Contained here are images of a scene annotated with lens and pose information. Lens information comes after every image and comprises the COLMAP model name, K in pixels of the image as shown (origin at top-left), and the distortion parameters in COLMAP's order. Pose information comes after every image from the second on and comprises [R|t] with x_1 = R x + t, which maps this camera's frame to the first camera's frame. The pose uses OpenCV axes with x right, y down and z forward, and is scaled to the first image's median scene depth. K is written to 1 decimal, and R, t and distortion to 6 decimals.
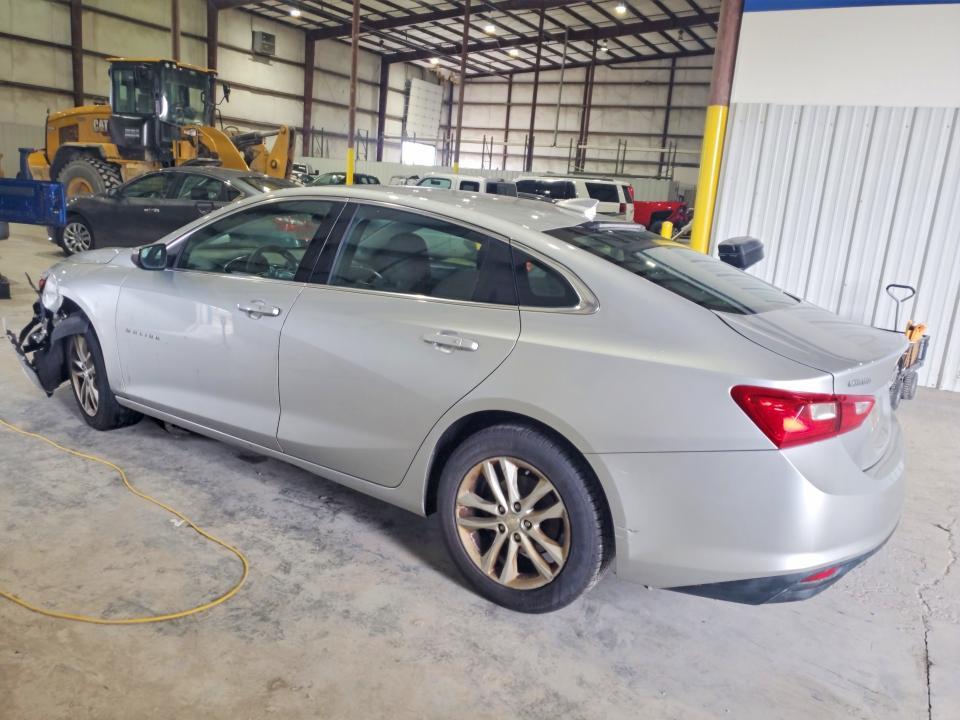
lens RADIAL K [[736.2, 0, 478.0], [0, 736.2, 364.3], [0, 0, 1]] dist [0.048585, -0.002871]
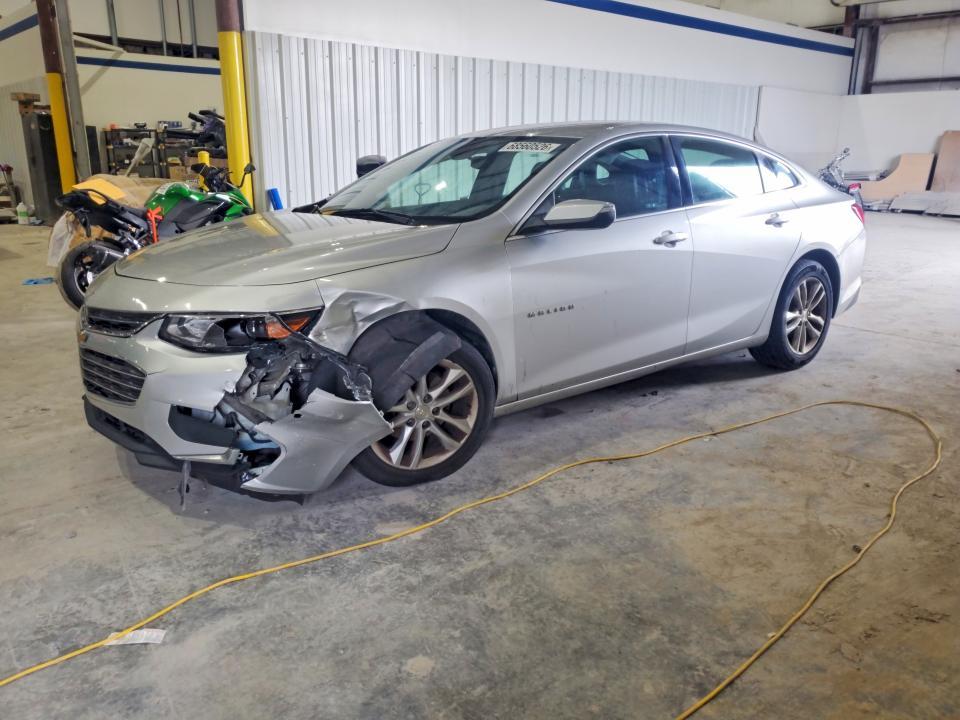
lens RADIAL K [[736.2, 0, 478.6], [0, 736.2, 354.6], [0, 0, 1]] dist [0.048585, -0.002871]
pose [[0.292387, -0.313314, 0.903517, -1.222060], [0.238386, 0.938859, 0.248426, -0.210020], [-0.926111, 0.142749, 0.349200, 0.785291]]
